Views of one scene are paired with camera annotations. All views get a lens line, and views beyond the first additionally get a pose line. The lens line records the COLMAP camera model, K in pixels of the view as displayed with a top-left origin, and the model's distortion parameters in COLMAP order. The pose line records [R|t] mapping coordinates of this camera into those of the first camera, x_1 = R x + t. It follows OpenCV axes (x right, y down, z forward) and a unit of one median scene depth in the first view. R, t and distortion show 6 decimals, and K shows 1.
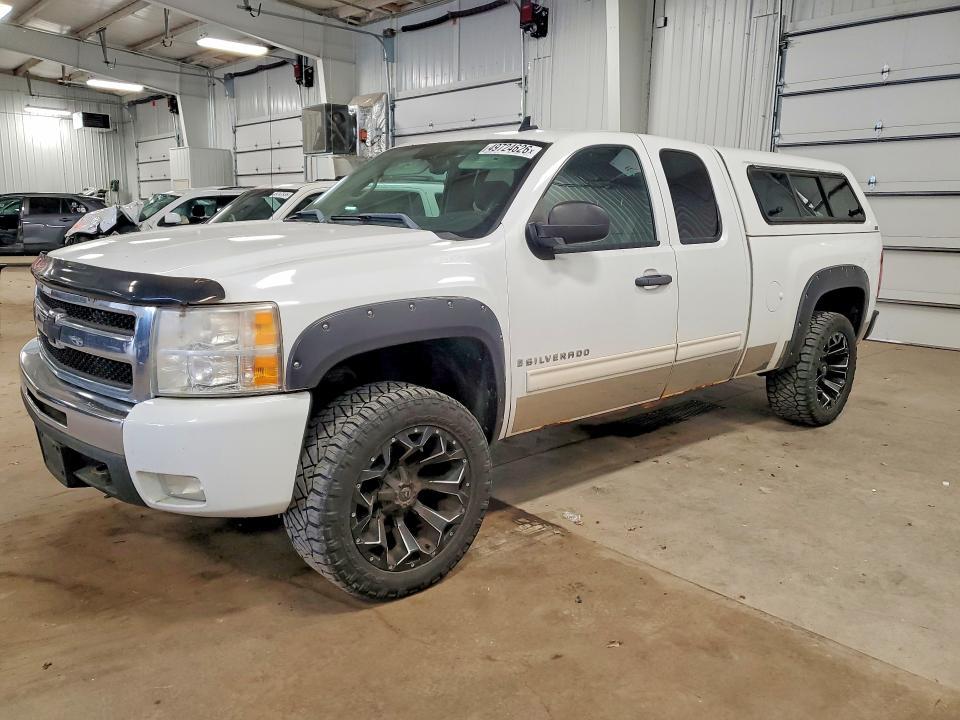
lens RADIAL K [[778.6, 0, 480.0], [0, 778.6, 360.0], [0, 0, 1]] dist [0.016183, -0.008104]
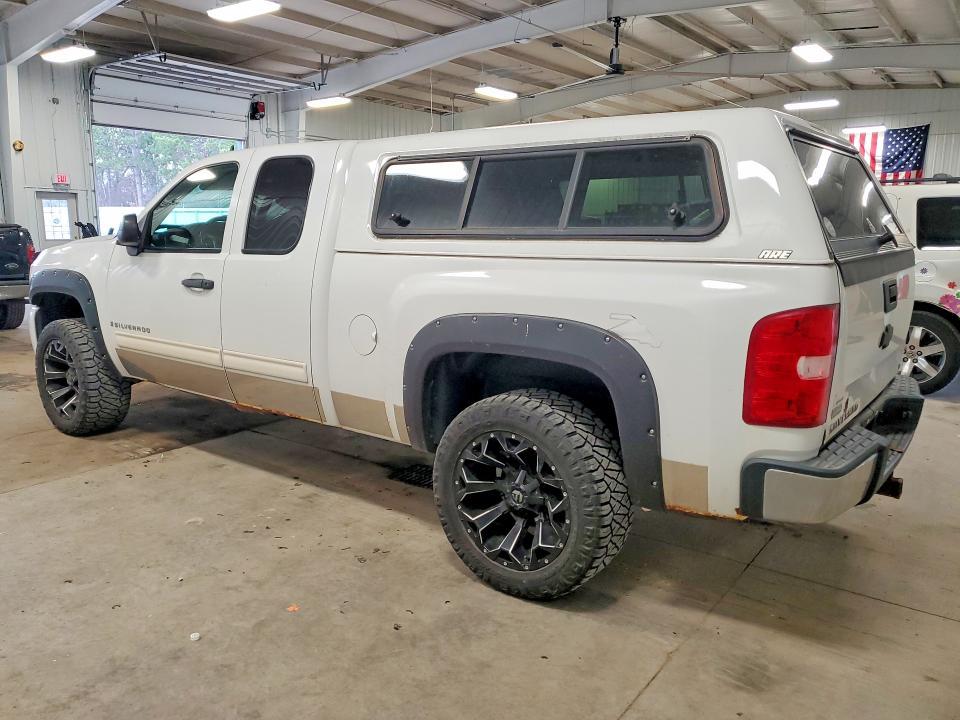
lens RADIAL K [[778.6, 0, 480.0], [0, 778.6, 360.0], [0, 0, 1]] dist [0.016183, -0.008104]
pose [[0.149170, 0.154528, -0.976662, 1.285628], [-0.190961, 0.973621, 0.124880, -0.197324], [0.970197, 0.167876, 0.174744, 1.136030]]
